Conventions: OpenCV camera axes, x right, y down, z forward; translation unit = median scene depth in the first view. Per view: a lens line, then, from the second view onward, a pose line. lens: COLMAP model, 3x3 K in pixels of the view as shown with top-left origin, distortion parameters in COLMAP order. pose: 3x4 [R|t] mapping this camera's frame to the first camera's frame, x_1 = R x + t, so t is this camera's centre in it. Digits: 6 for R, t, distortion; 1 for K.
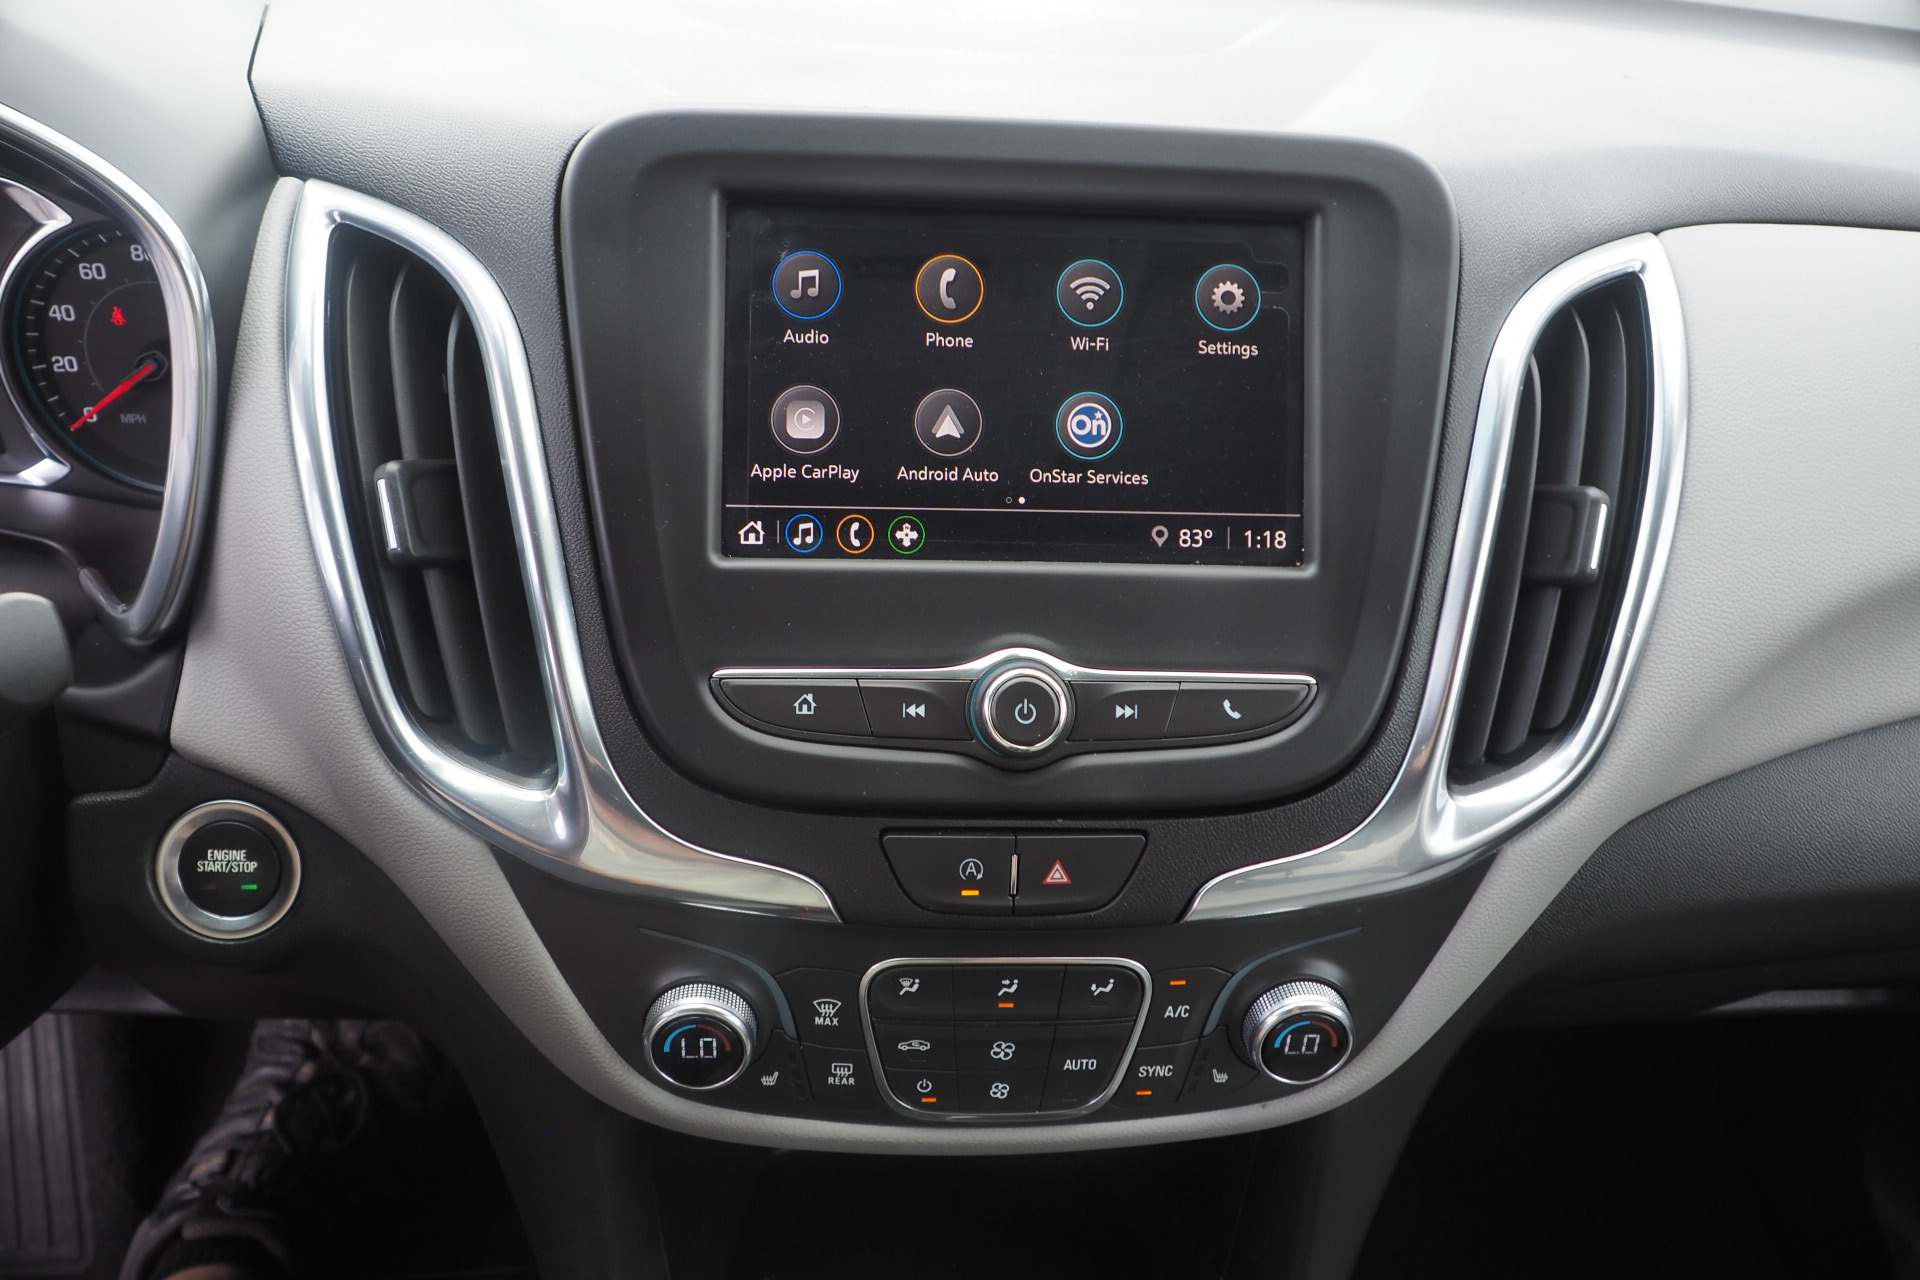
lens RADIAL K [[1336.9, 0, 966.4], [0, 1336.9, 634.8], [0, 0, 1]] dist [-0.034214, 0.002097]
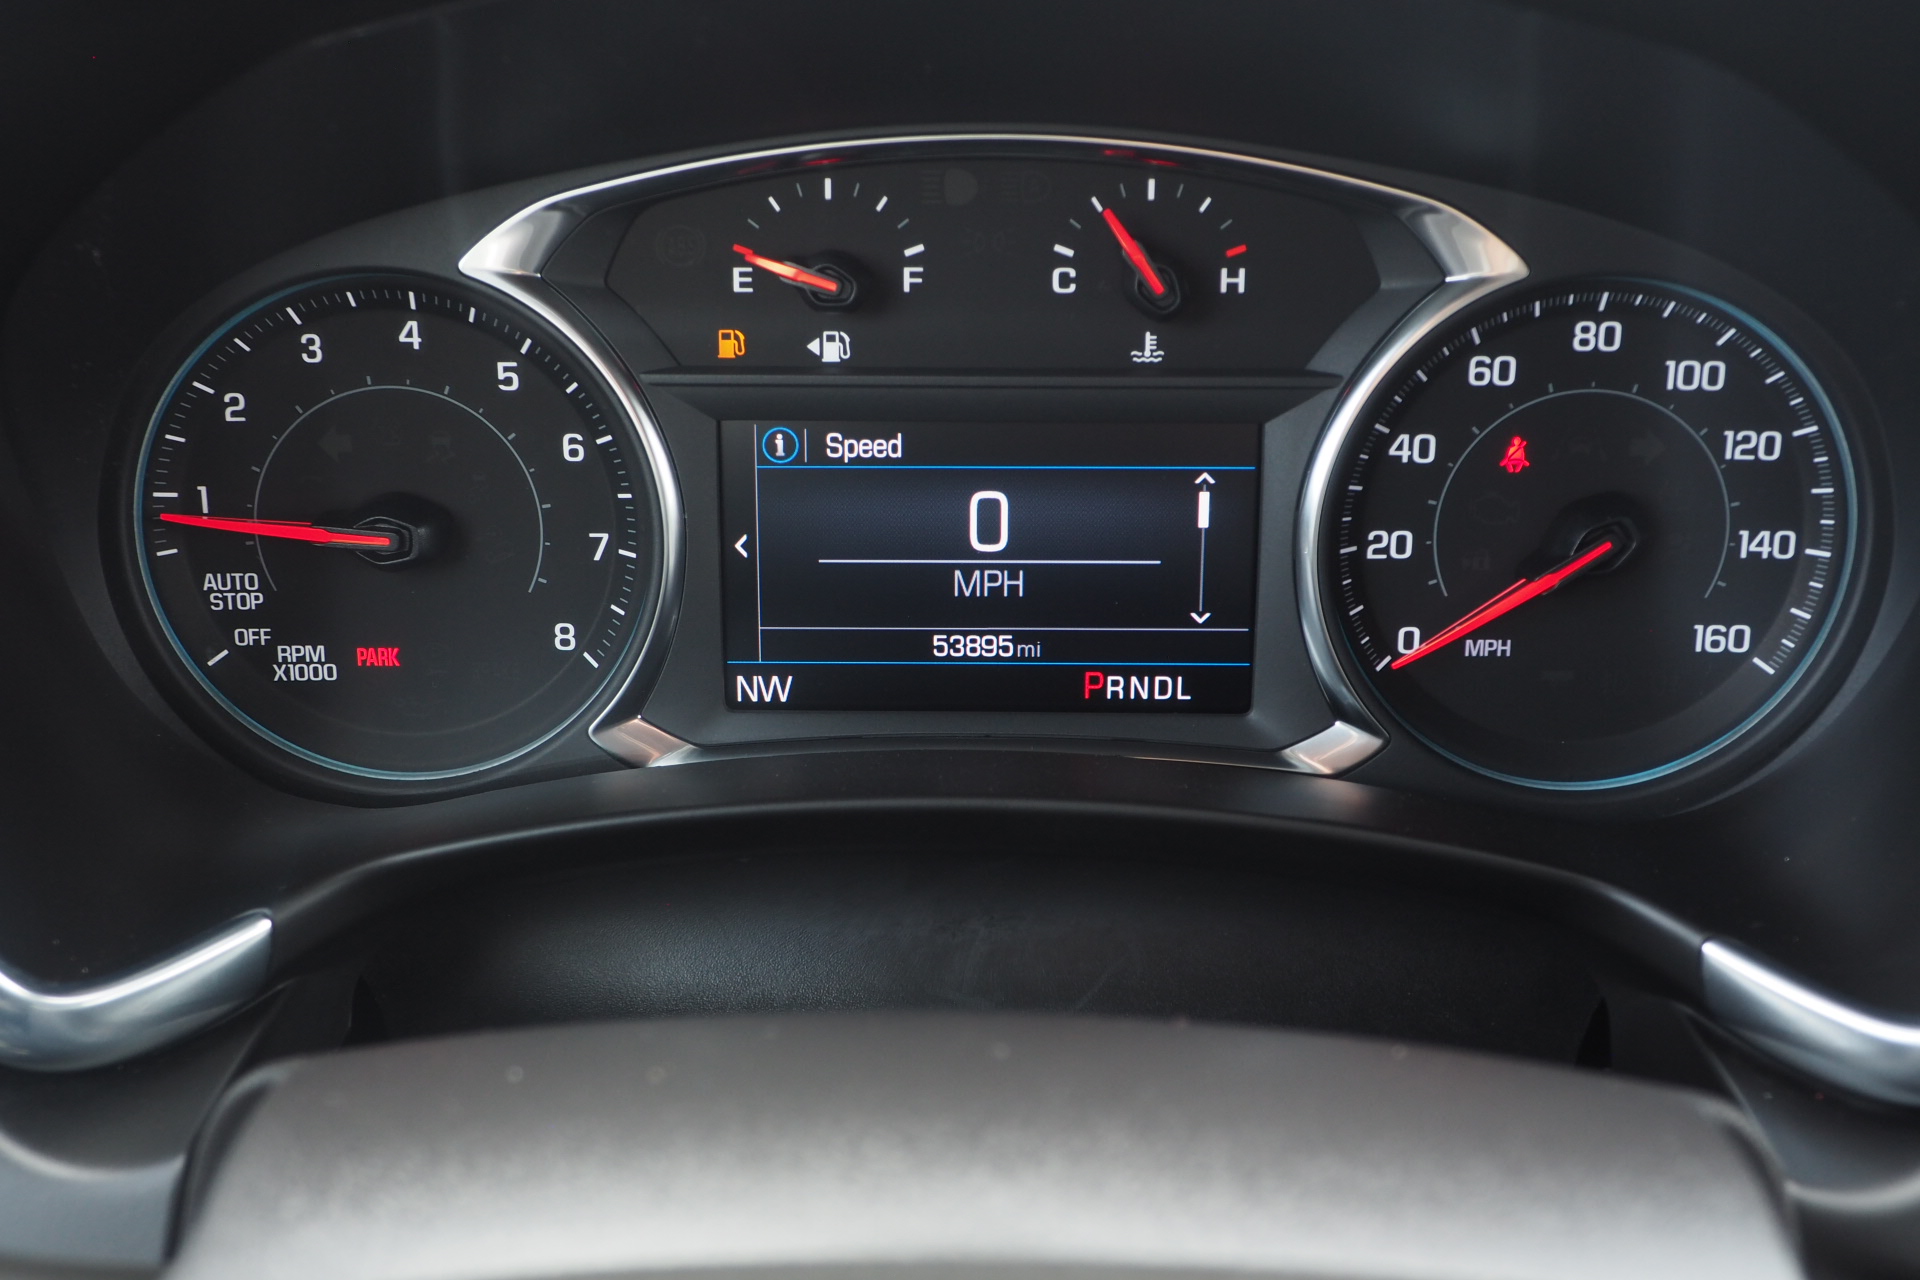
lens RADIAL K [[1991.1, 0, 929.6], [0, 1991.1, 581.4], [0, 0, 1]] dist [-0.012481, 0.000000]
pose [[0.996201, -0.015125, -0.085758, -0.947620], [-0.003820, 0.976261, -0.216562, -0.022077], [0.086998, 0.216067, 0.972495, 0.251880]]
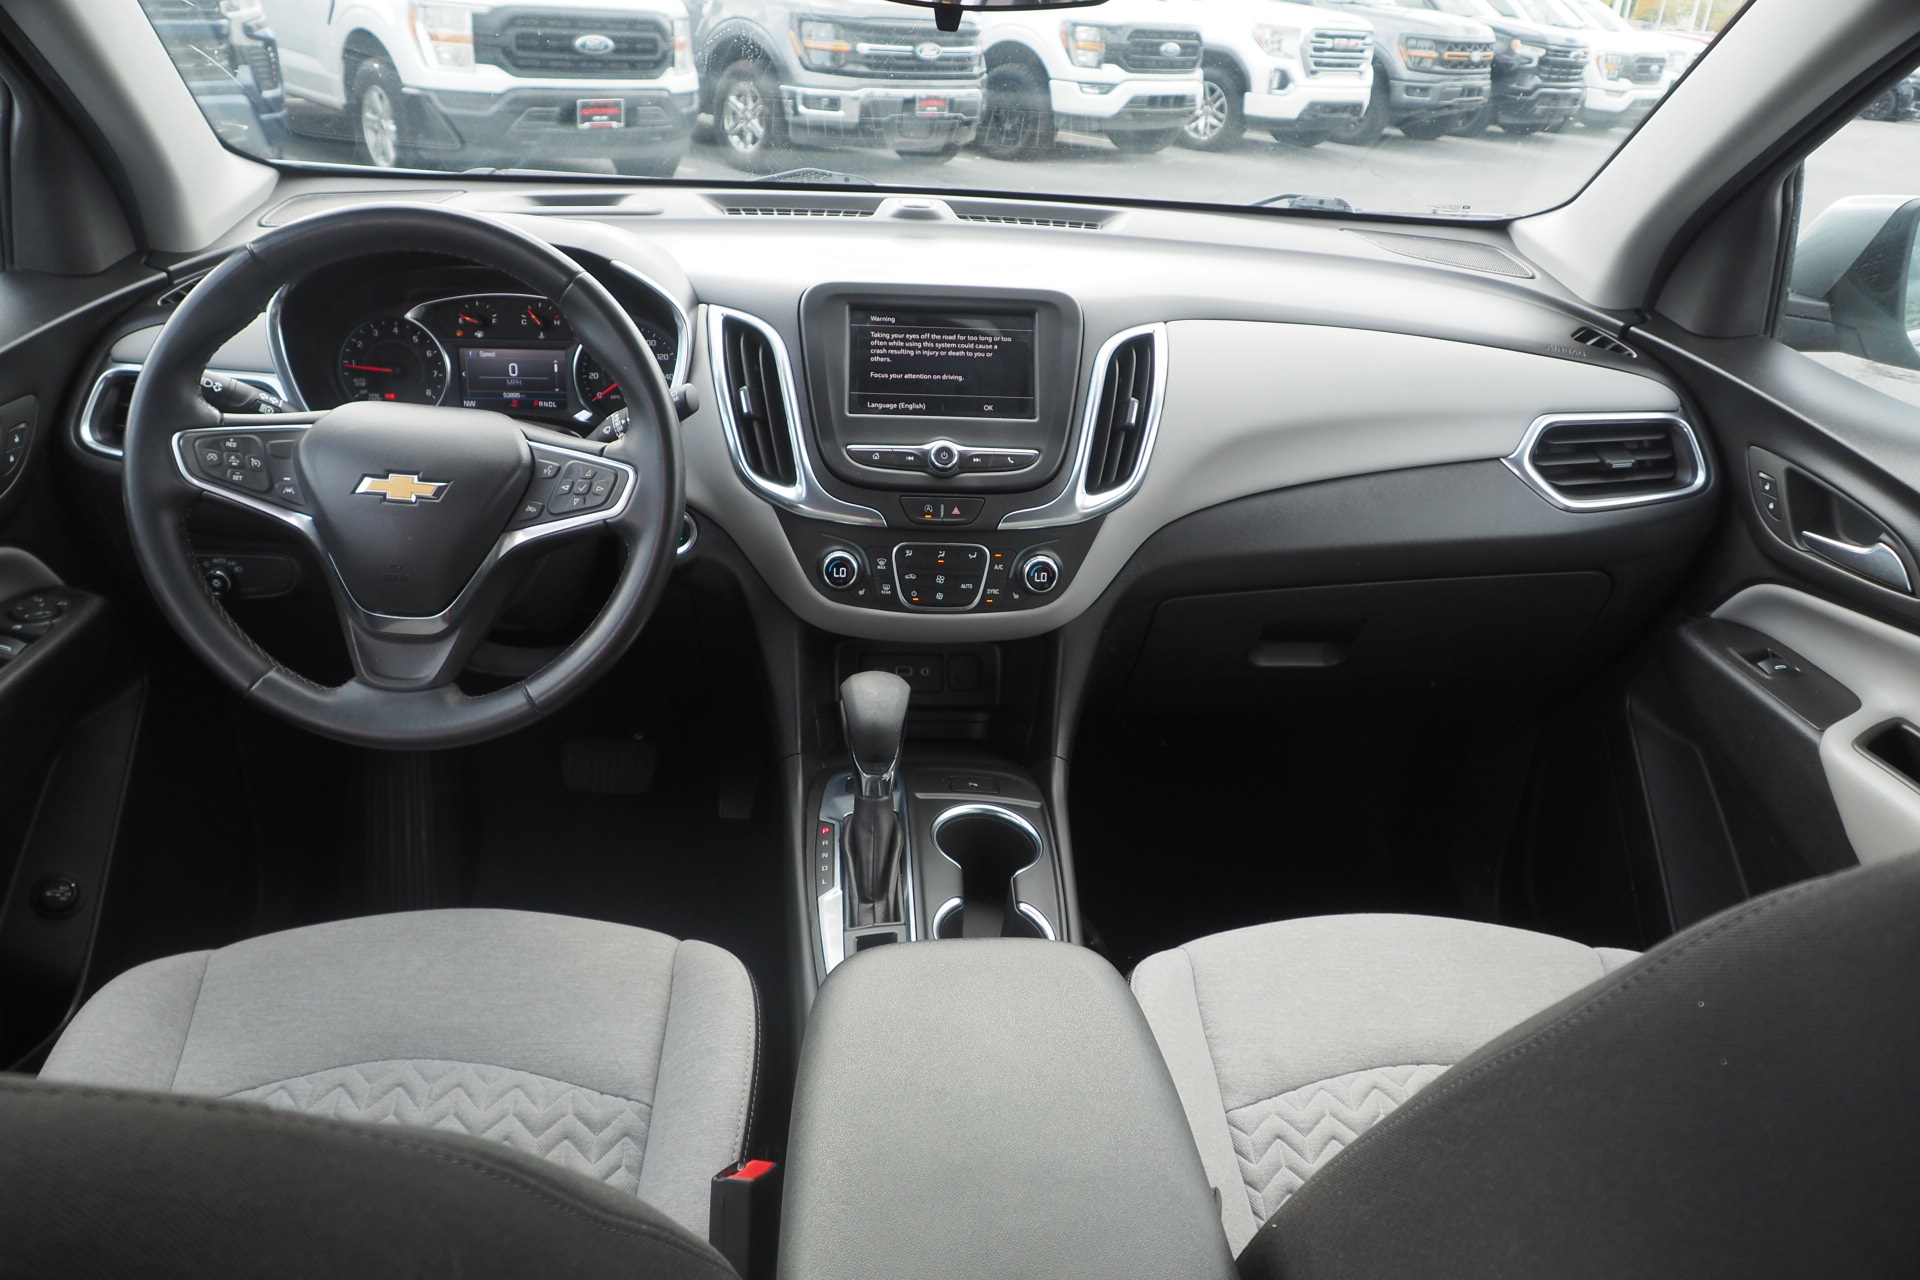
lens RADIAL K [[1336.9, 0, 957.5], [0, 1336.9, 627.6], [0, 0, 1]] dist [-0.034214, 0.002097]
pose [[0.999645, -0.012285, 0.023647, -0.006242], [0.016111, 0.985463, -0.169122, 0.925058], [-0.021225, 0.169443, 0.985311, -1.929314]]
